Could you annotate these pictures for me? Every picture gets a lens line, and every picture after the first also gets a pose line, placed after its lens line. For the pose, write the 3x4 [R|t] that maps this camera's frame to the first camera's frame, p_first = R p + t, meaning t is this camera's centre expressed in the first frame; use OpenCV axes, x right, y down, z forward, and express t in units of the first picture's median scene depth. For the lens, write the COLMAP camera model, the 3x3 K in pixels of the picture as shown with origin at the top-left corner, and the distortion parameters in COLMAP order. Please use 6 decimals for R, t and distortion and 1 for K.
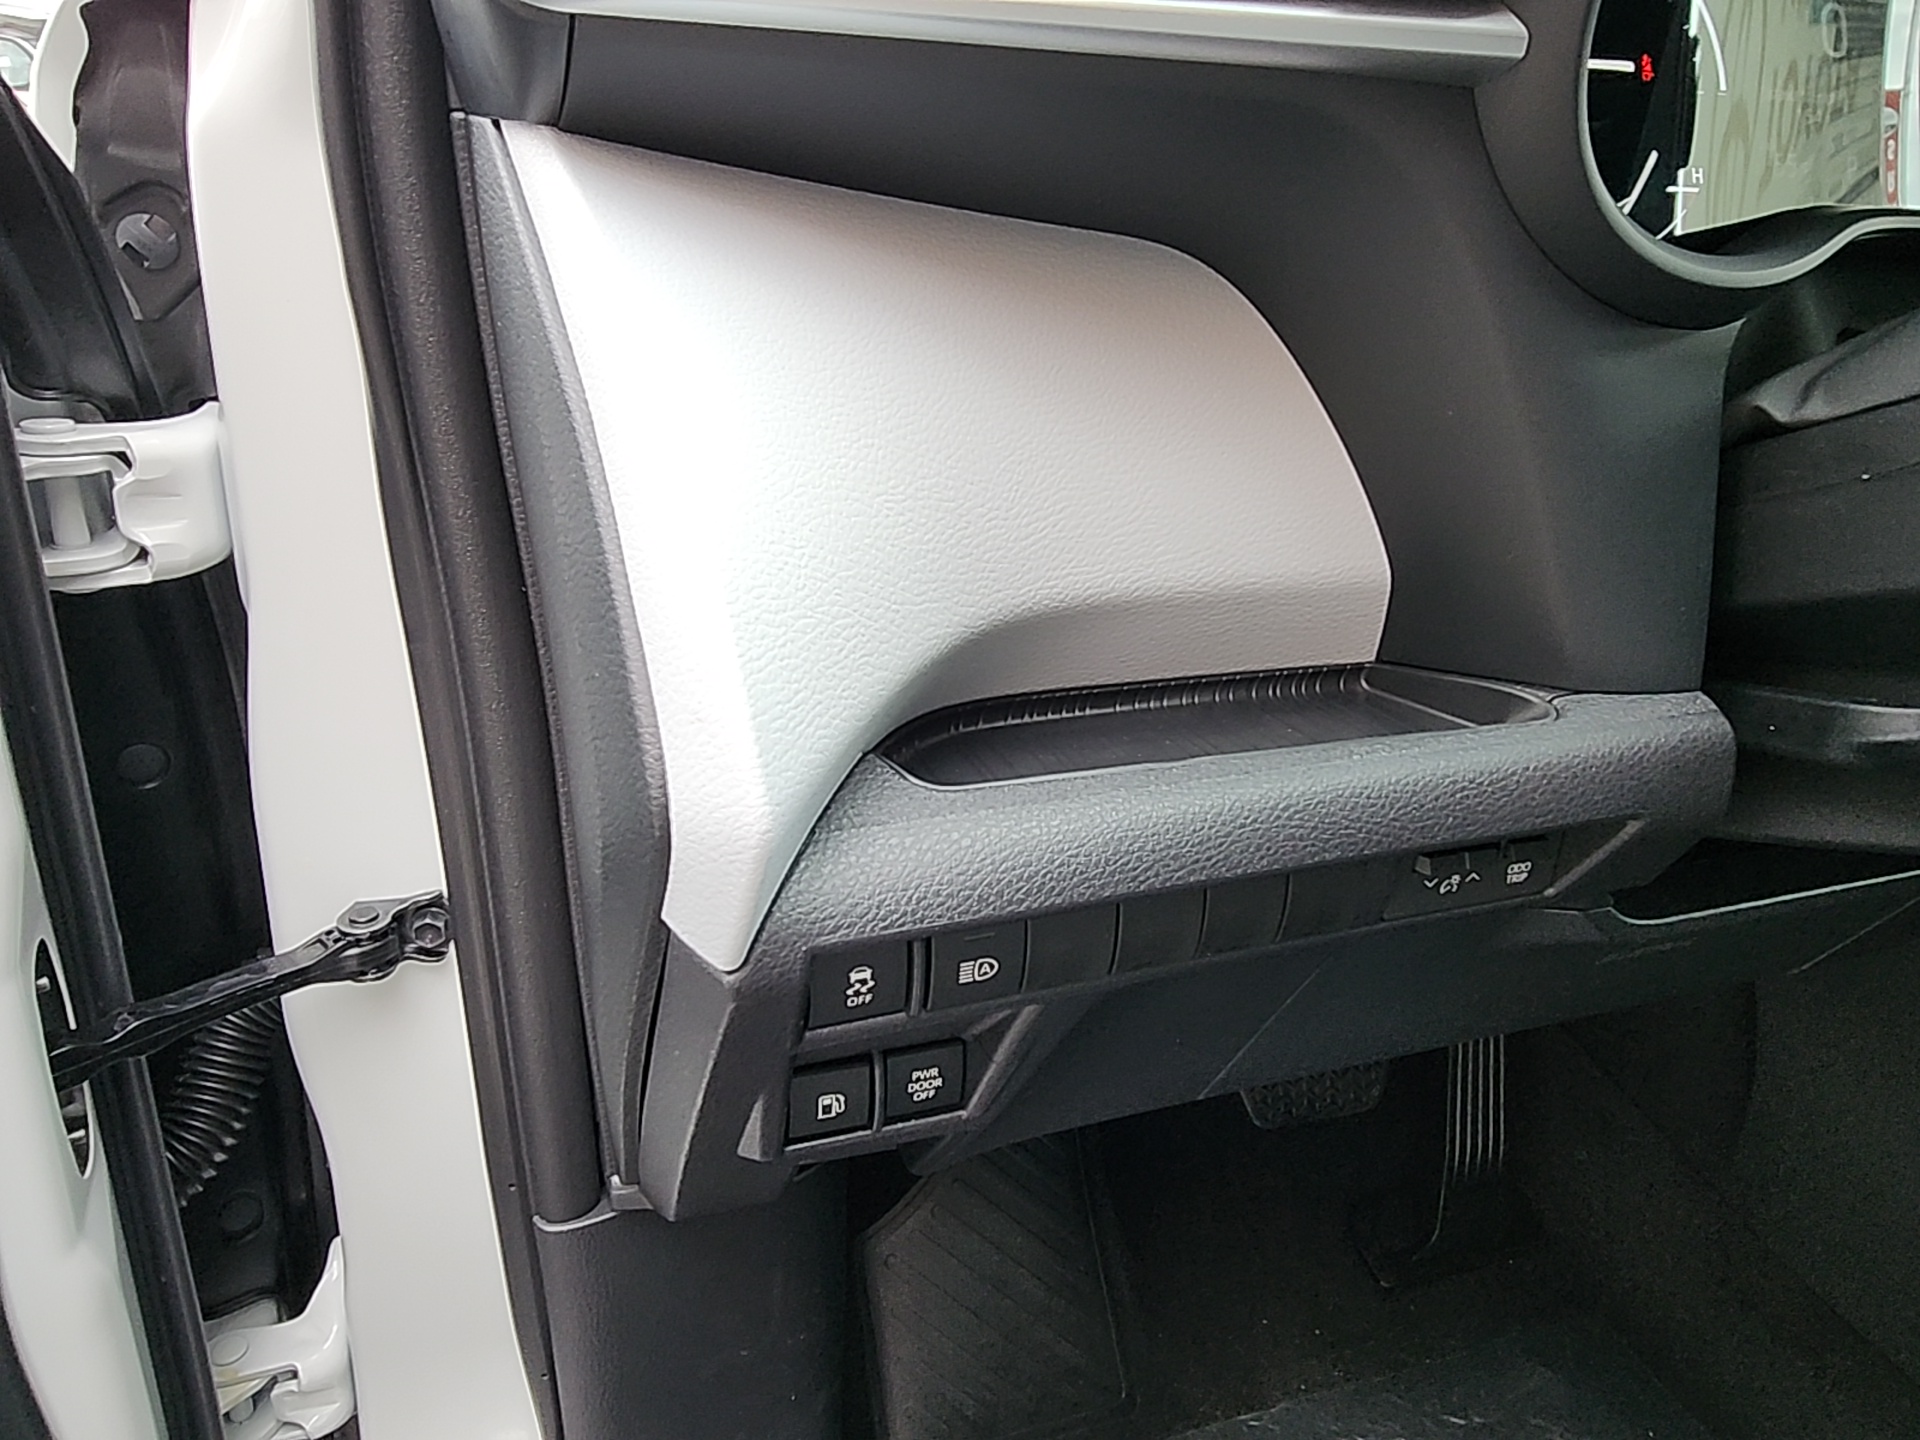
lens RADIAL K [[1243.0, 0, 969.4], [0, 1243.0, 731.7], [0, 0, 1]] dist [0.003774, -0.002281]
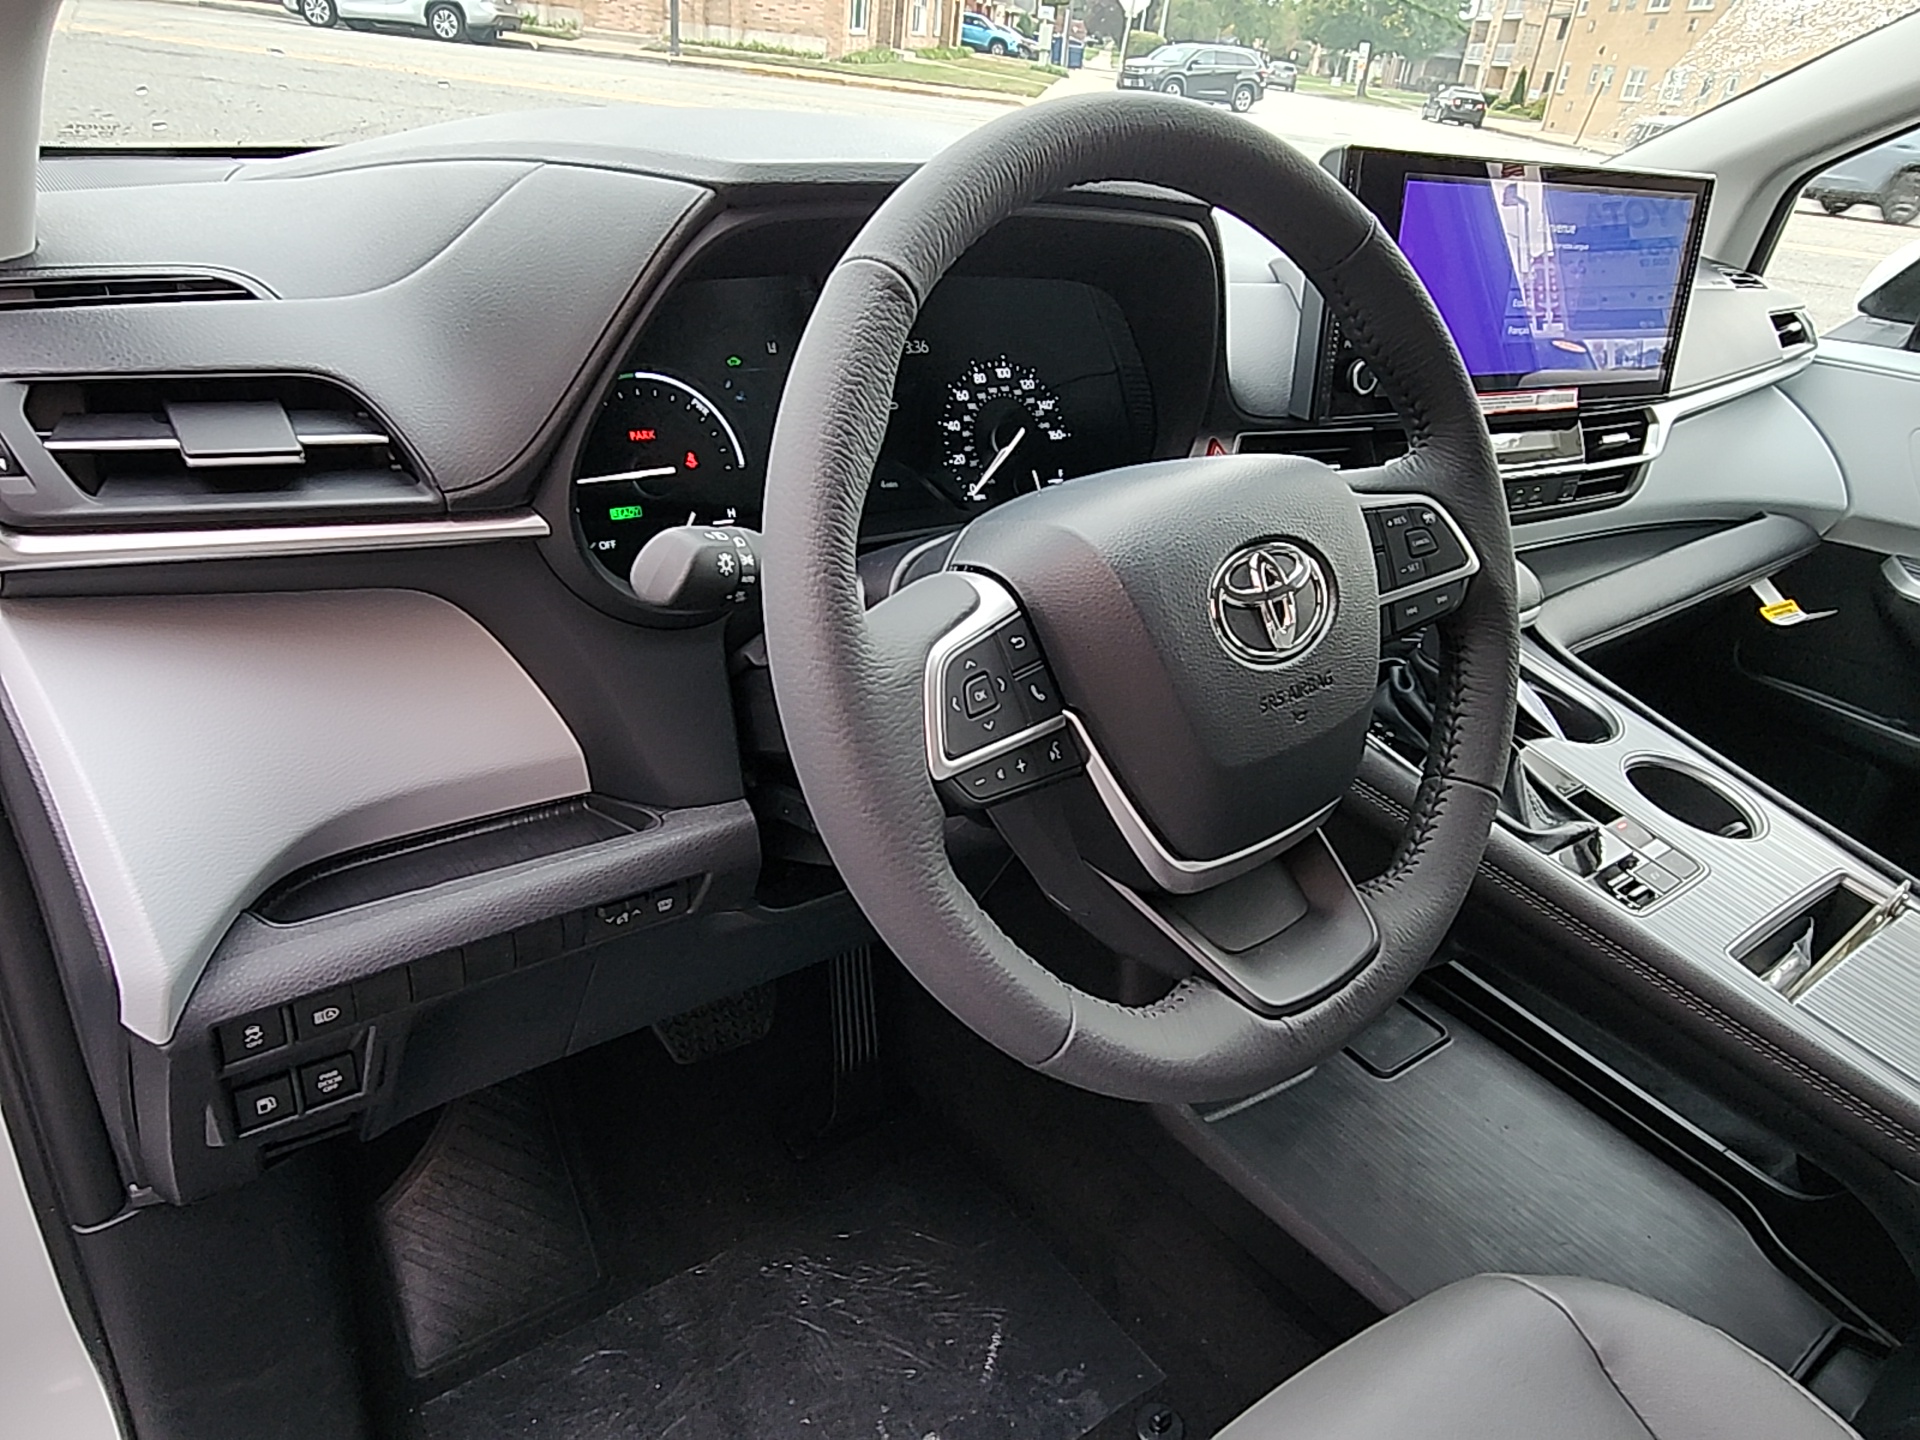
lens RADIAL K [[1243.0, 0, 969.4], [0, 1243.0, 731.7], [0, 0, 1]] dist [0.003774, -0.002281]
pose [[0.944107, -0.112215, 0.309953, 0.332873], [0.101702, 0.993561, 0.049928, -0.194582], [-0.313560, -0.015614, 0.949440, -0.919228]]
